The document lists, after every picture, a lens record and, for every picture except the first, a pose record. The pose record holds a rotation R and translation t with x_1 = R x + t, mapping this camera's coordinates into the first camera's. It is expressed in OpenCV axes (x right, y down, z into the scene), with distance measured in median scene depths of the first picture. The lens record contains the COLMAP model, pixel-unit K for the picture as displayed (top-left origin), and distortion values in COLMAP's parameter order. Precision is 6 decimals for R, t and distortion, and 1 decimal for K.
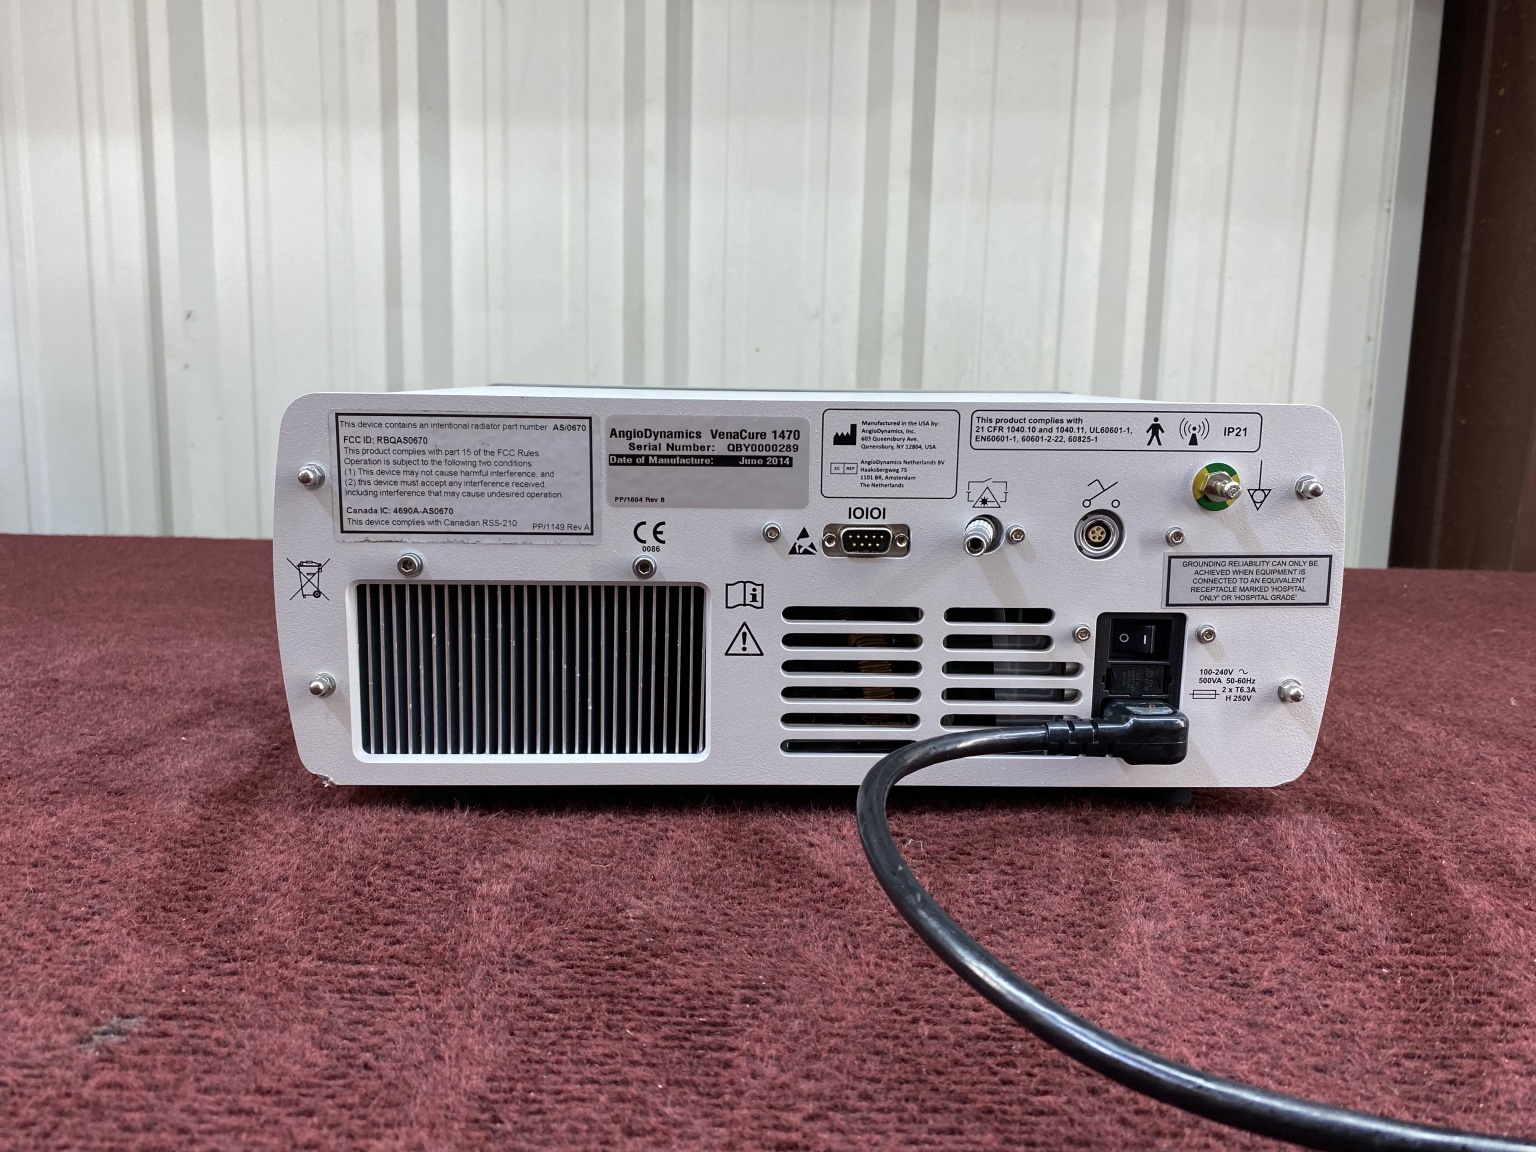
lens RADIAL K [[1158.8, 0, 768.0], [0, 1158.8, 576.0], [0, 0, 1]] dist [-0.071074, -0.003433]
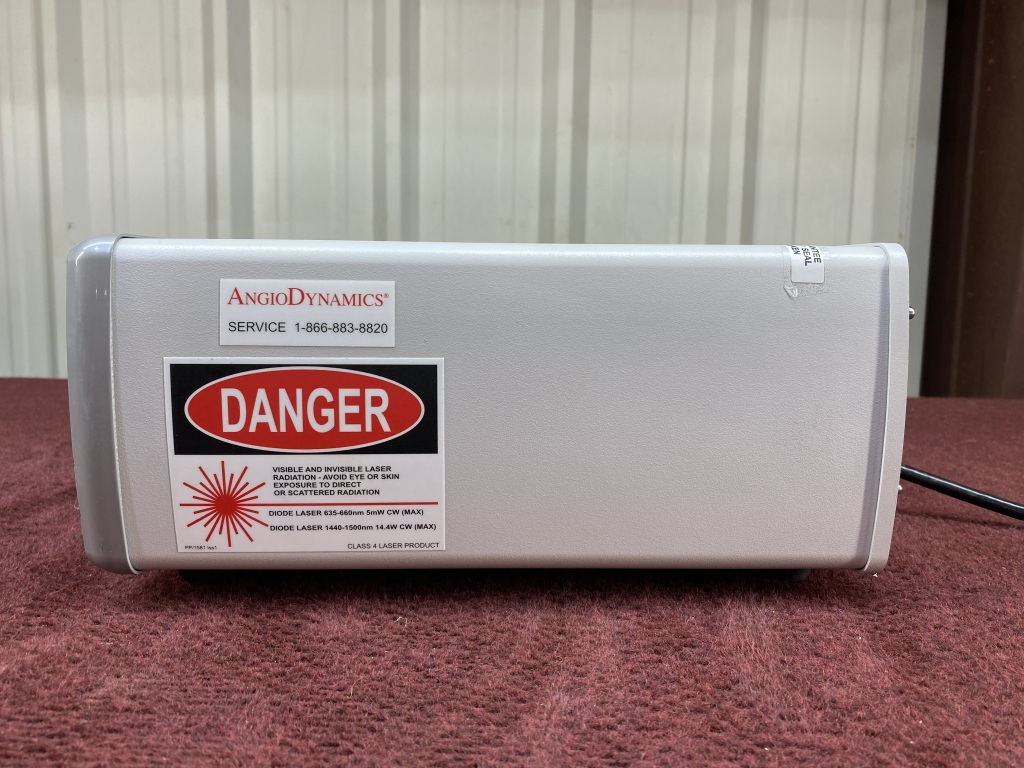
lens RADIAL K [[780.9, 0, 512.0], [0, 780.9, 384.0], [0, 0, 1]] dist [-0.072963, 0.001307]
pose [[0.999908, -0.004586, -0.012766, 0.117241], [0.004193, 0.999522, -0.030644, 0.006290], [0.012900, 0.030588, 0.999449, 0.091287]]
